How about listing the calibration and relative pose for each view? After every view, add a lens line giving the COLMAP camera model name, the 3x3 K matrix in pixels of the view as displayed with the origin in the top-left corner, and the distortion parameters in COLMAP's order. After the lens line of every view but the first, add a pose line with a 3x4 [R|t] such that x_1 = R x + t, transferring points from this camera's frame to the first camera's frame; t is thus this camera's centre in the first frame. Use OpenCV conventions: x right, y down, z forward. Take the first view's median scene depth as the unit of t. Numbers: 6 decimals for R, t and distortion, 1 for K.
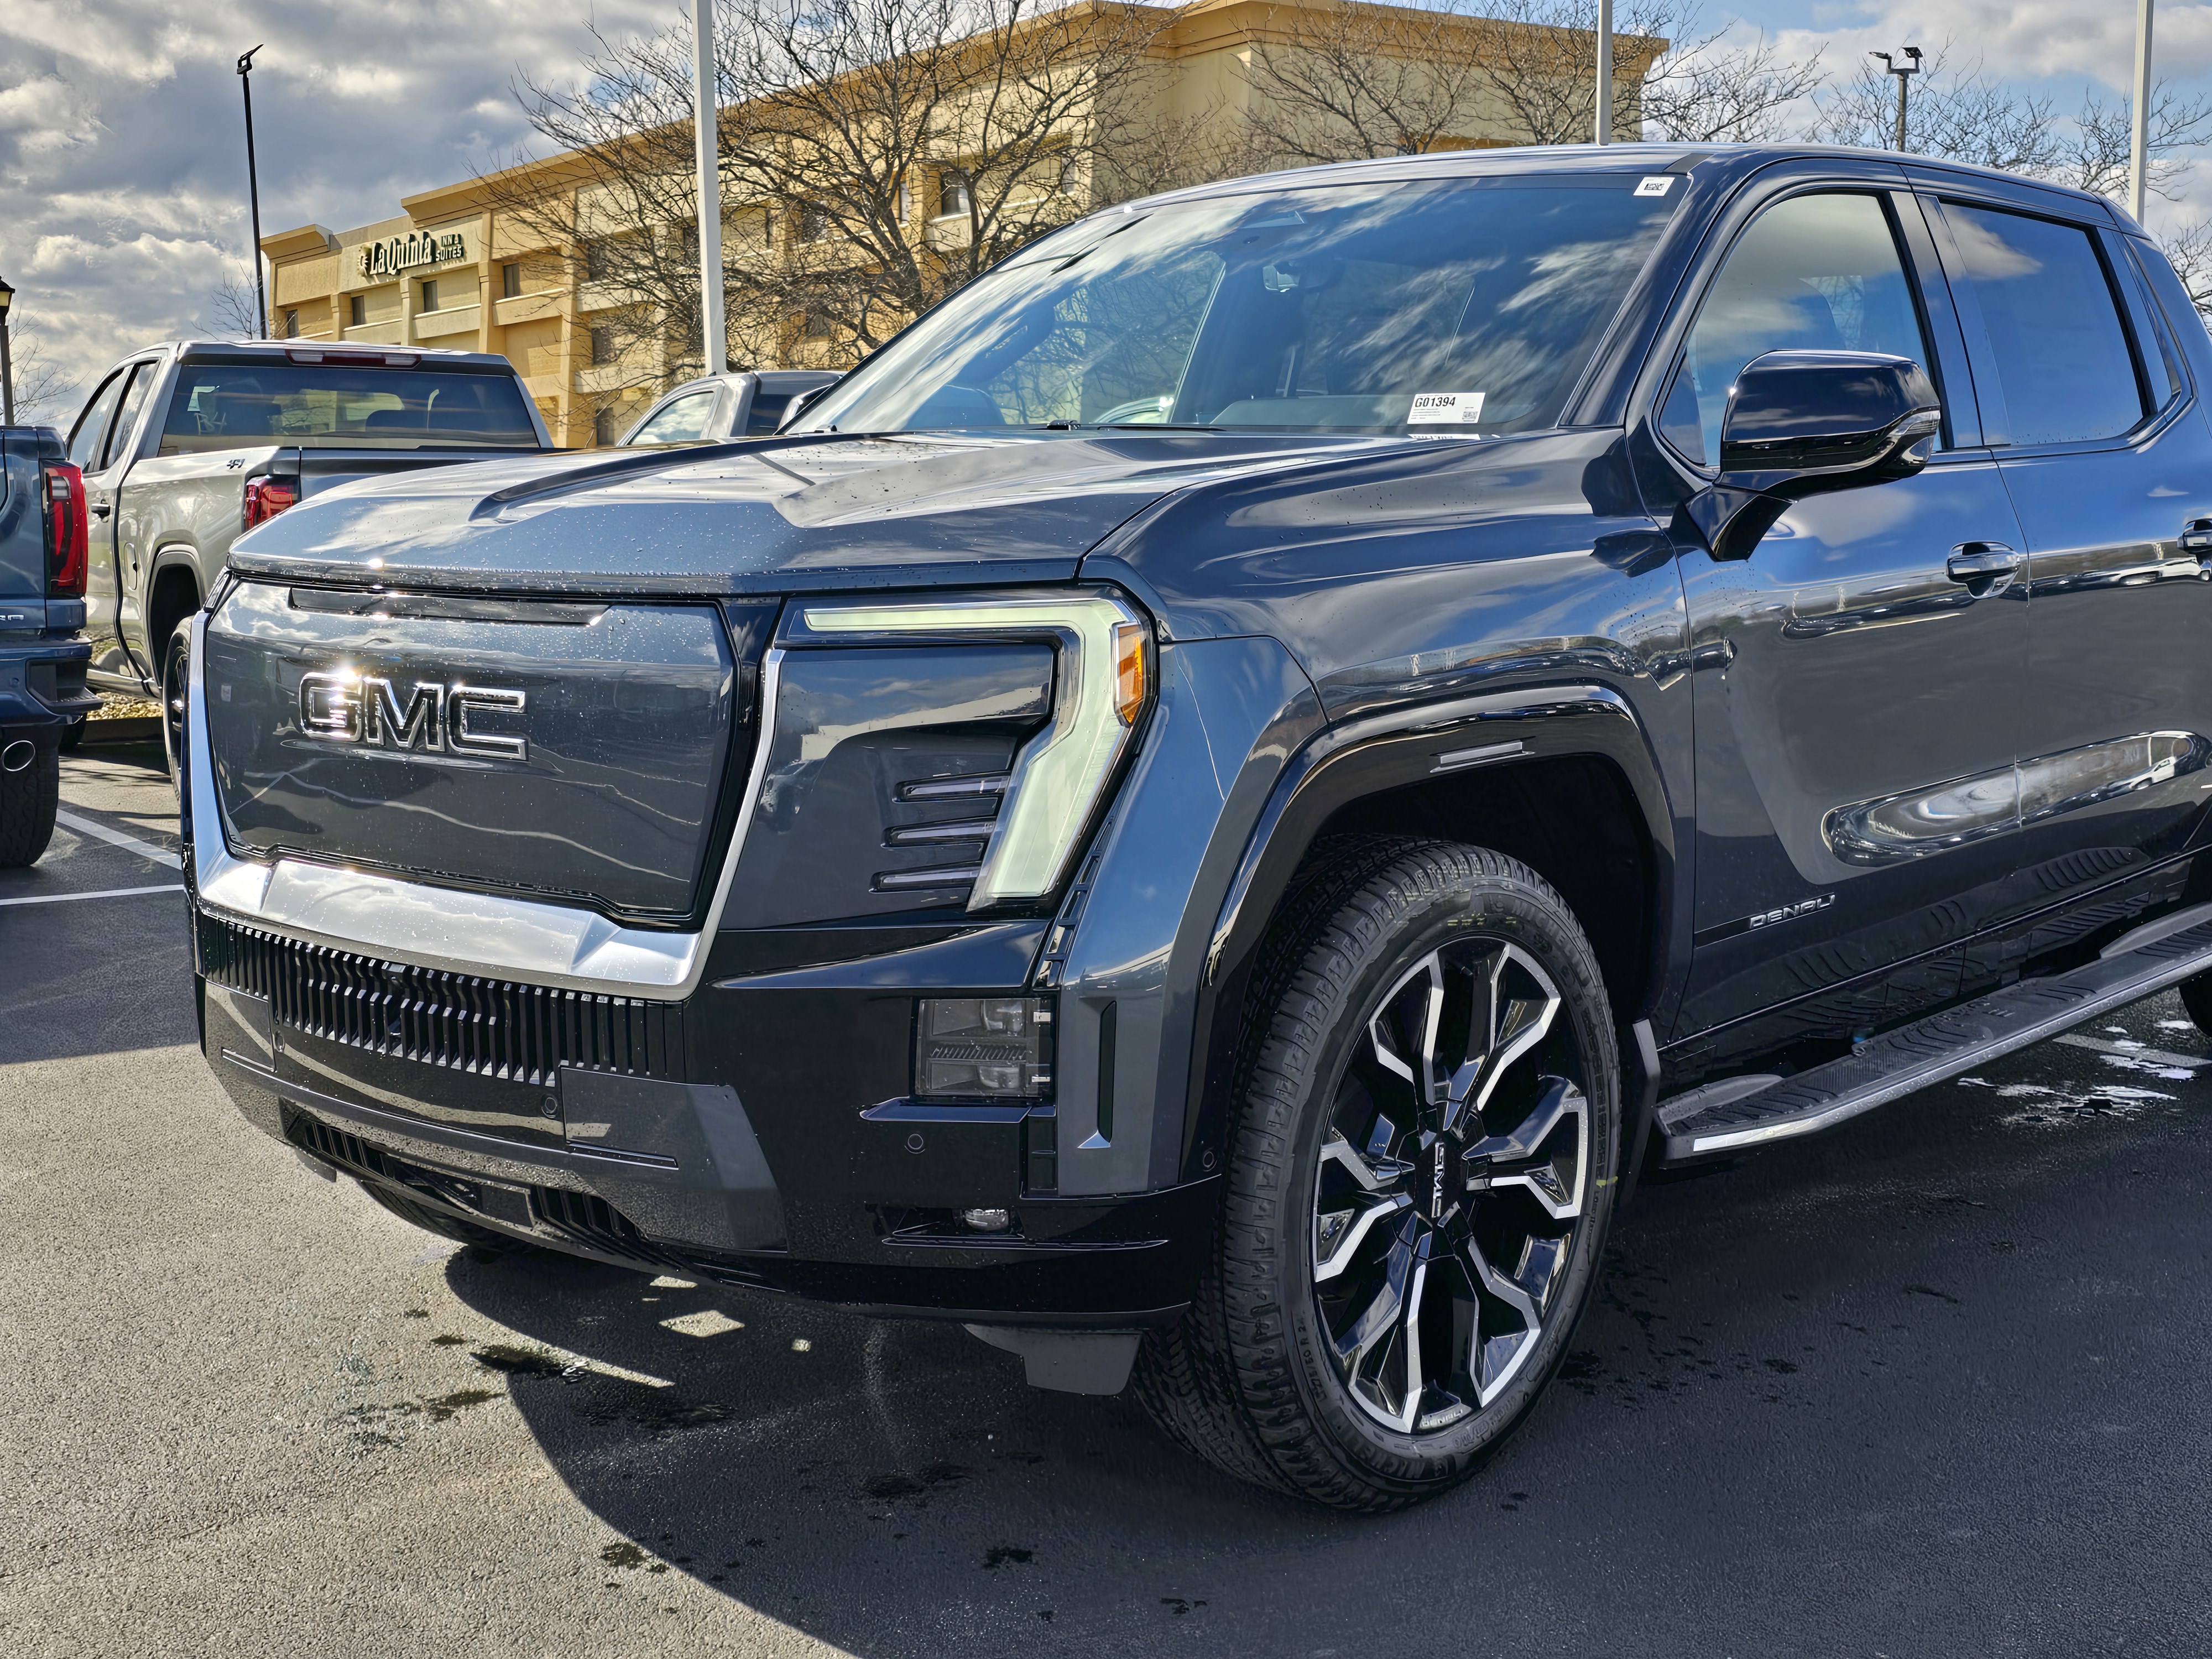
lens RADIAL K [[2564.6, 0, 1122.4], [0, 2564.6, 831.0], [0, 0, 1]] dist [0.071175, 0.000000]
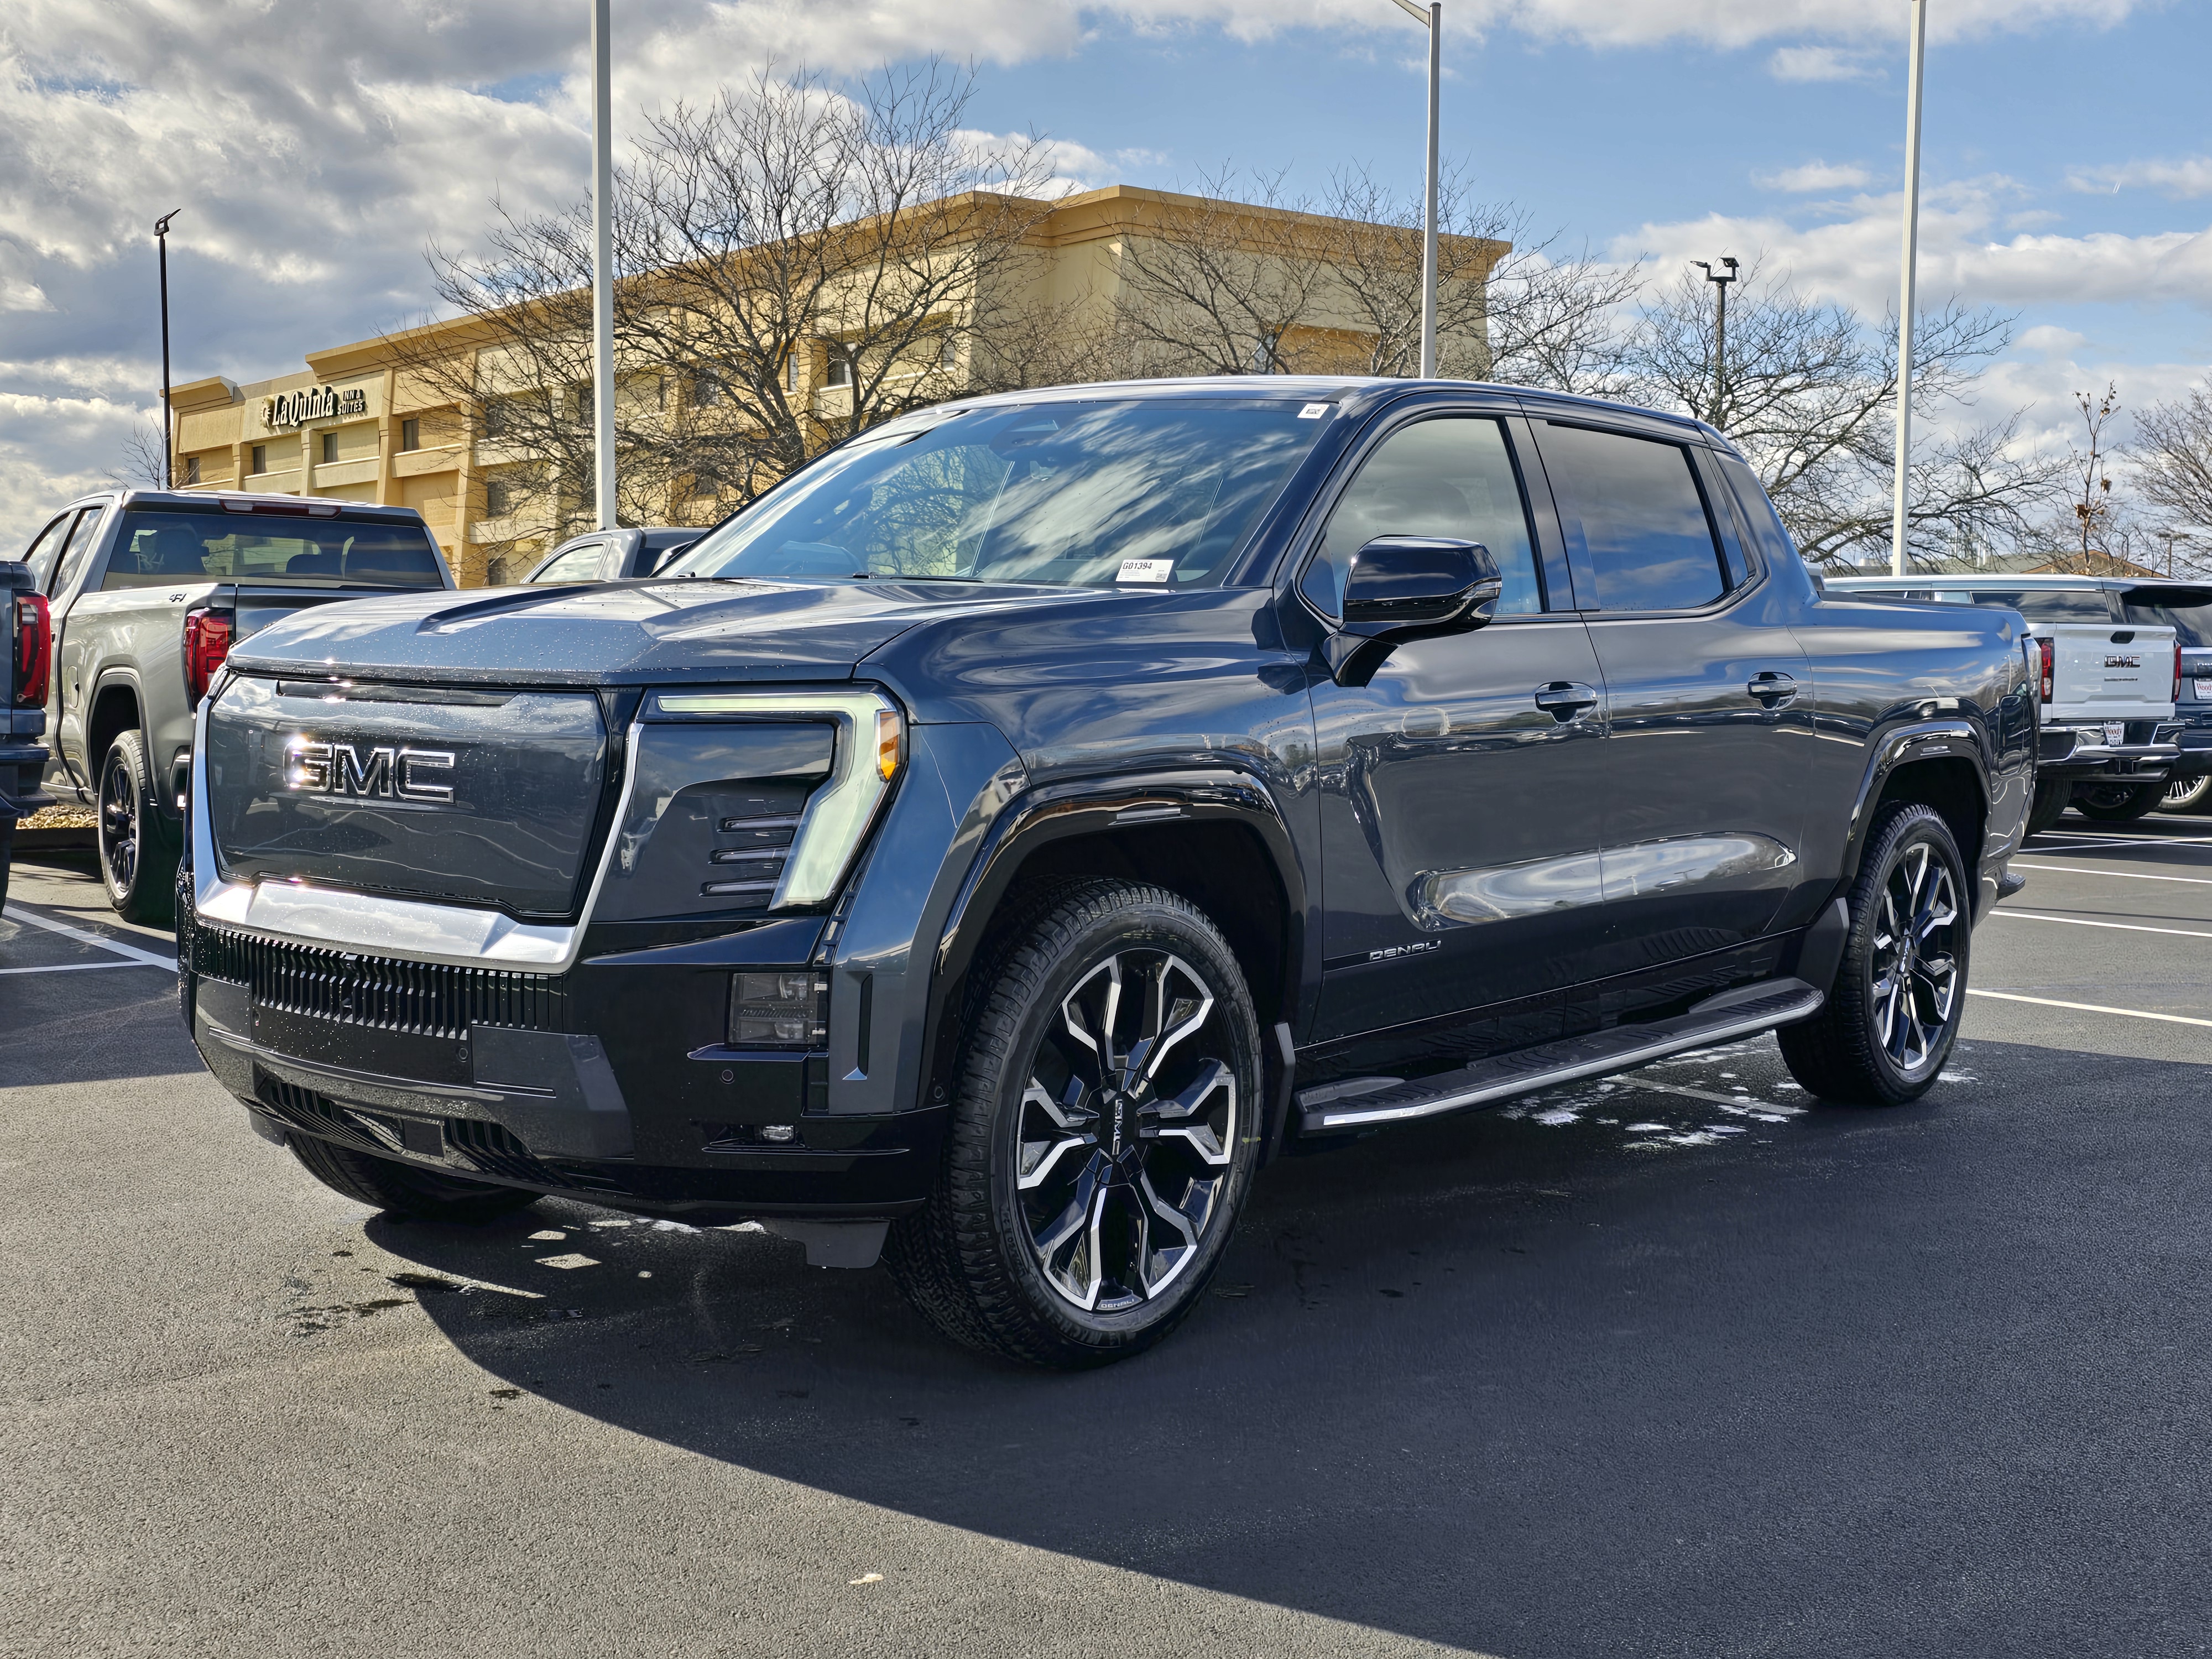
lens RADIAL K [[2564.6, 0, 1125.4], [0, 2564.6, 817.1], [0, 0, 1]] dist [0.071175, 0.000000]
pose [[0.998808, 0.018488, 0.045164, 0.056587], [-0.015381, 0.997554, -0.068186, 0.058026], [-0.046314, 0.067410, 0.996650, -0.336841]]
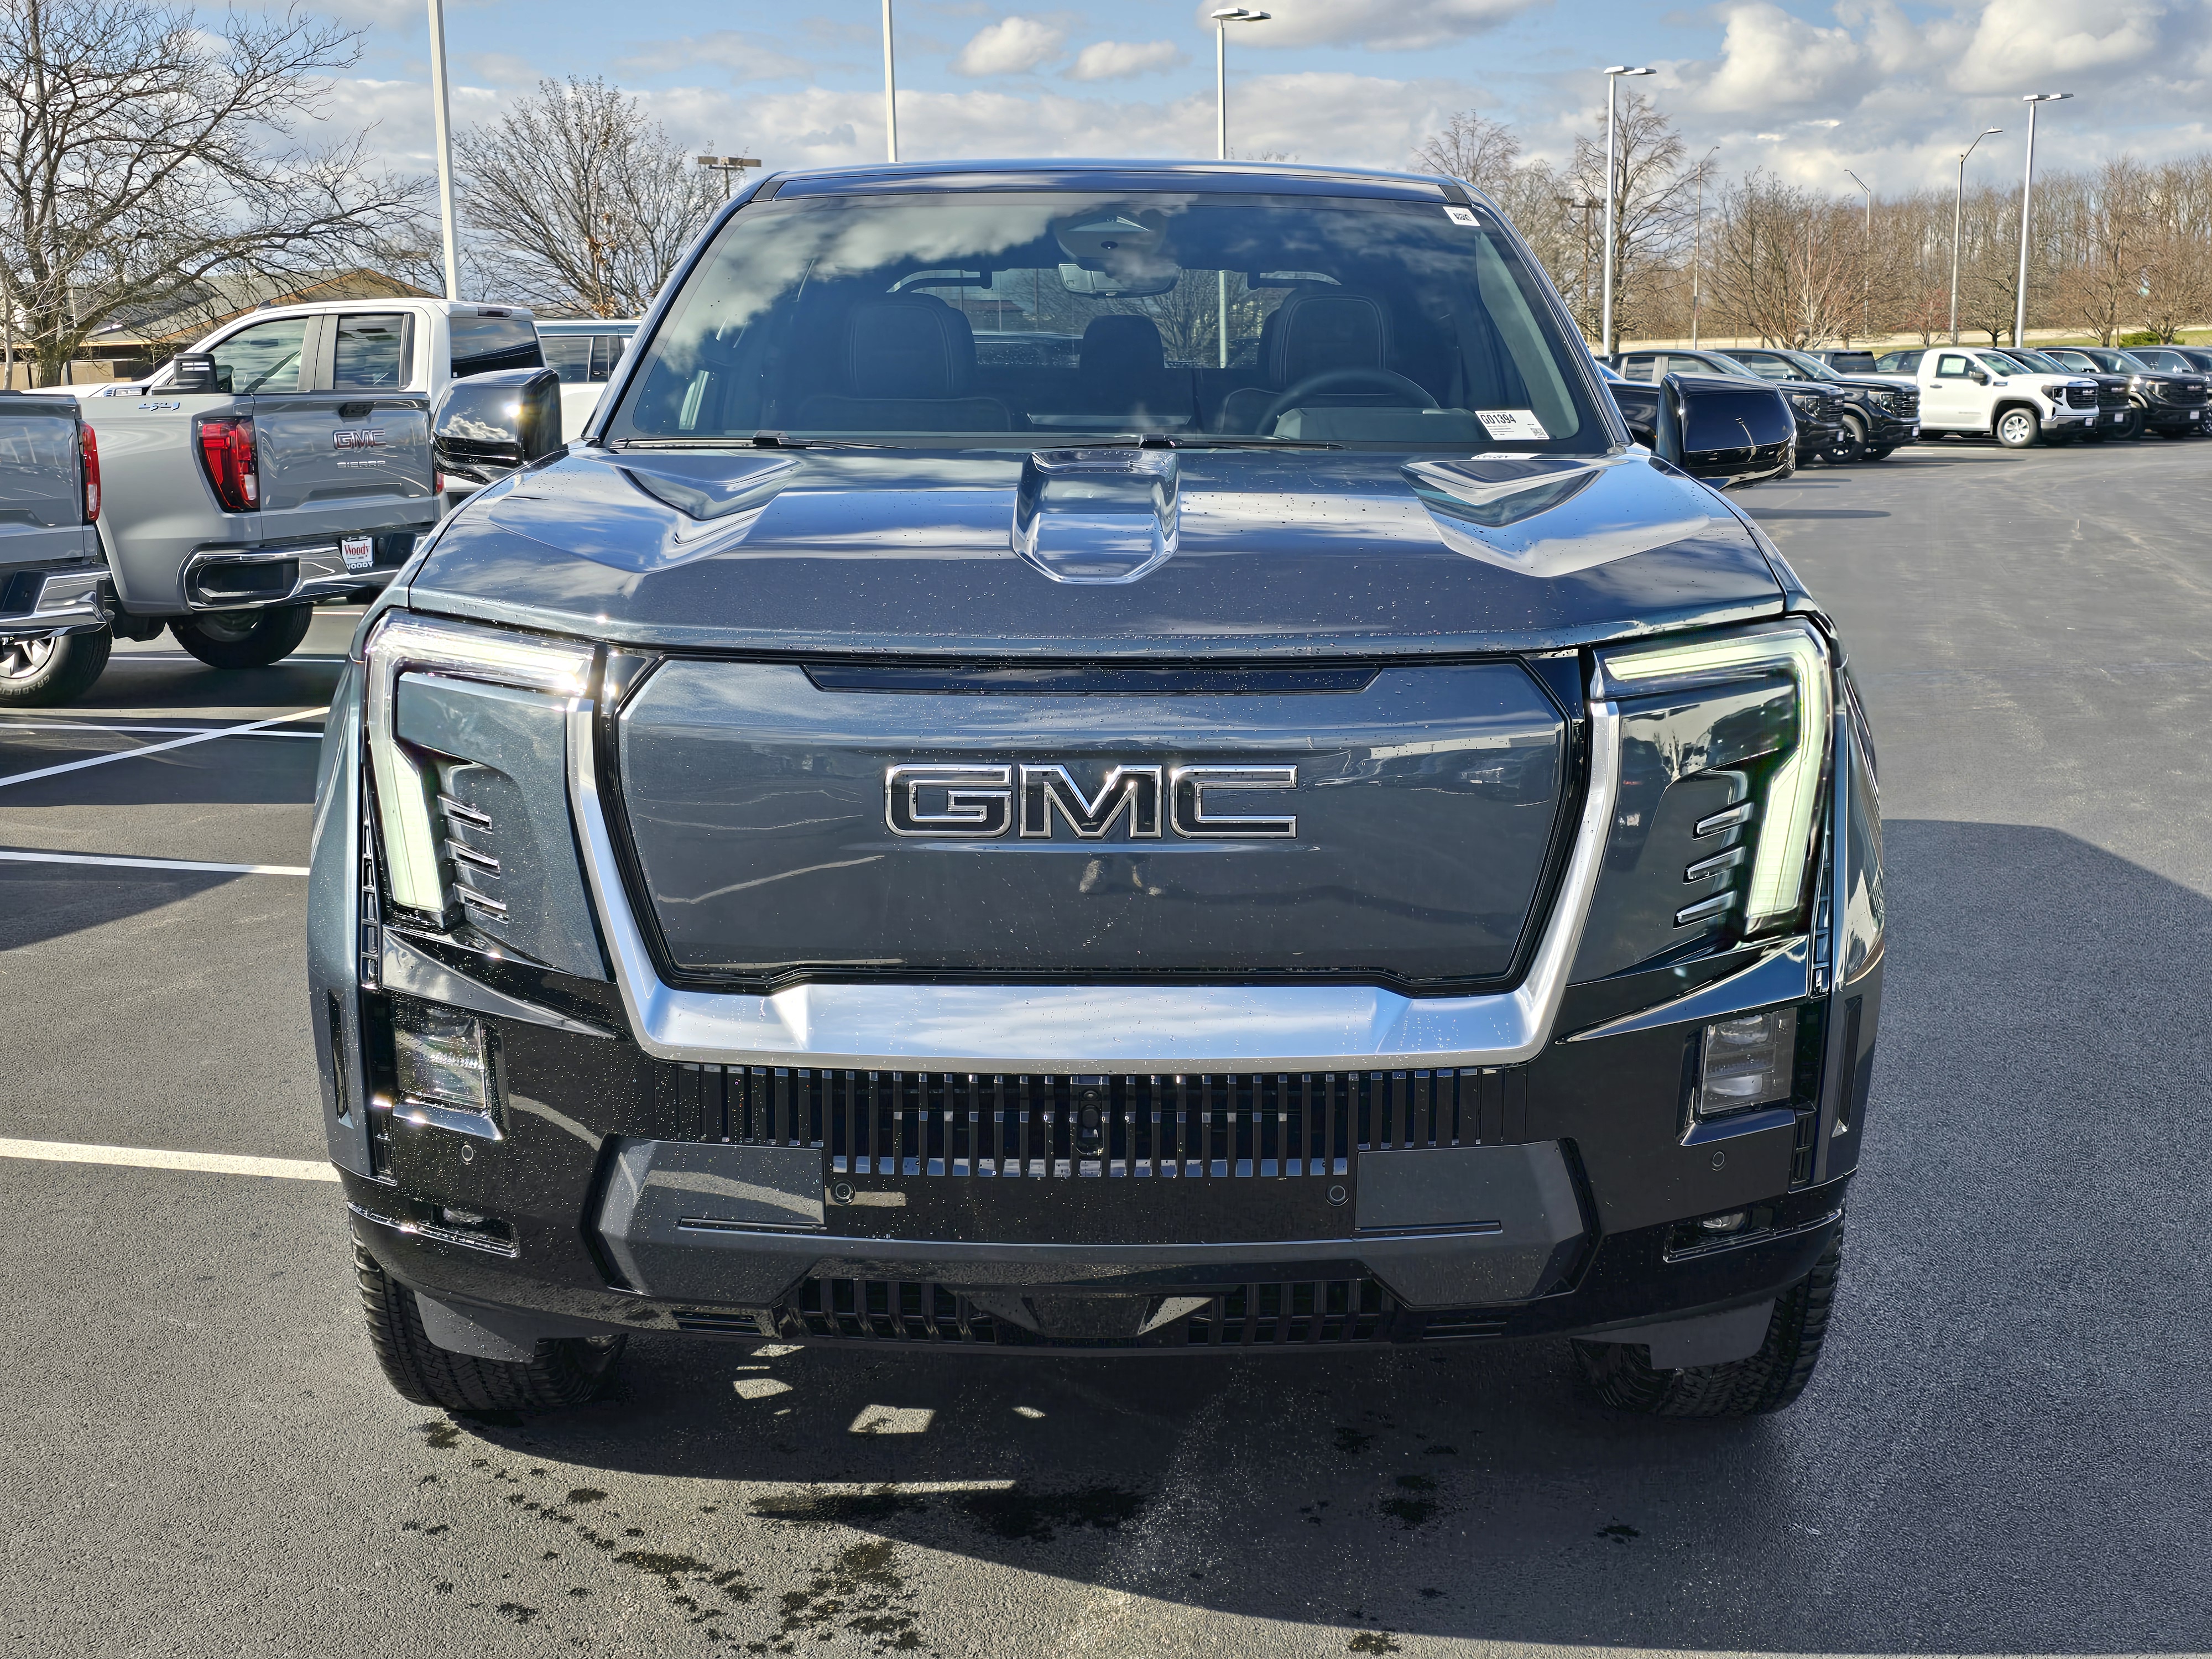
lens RADIAL K [[2564.6, 0, 1091.0], [0, 2564.6, 839.0], [0, 0, 1]] dist [0.071175, 0.000000]
pose [[0.781782, -0.110918, 0.613608, -0.719412], [0.086607, 0.993829, 0.069304, -0.081769], [-0.617508, -0.001038, 0.786564, 0.255714]]
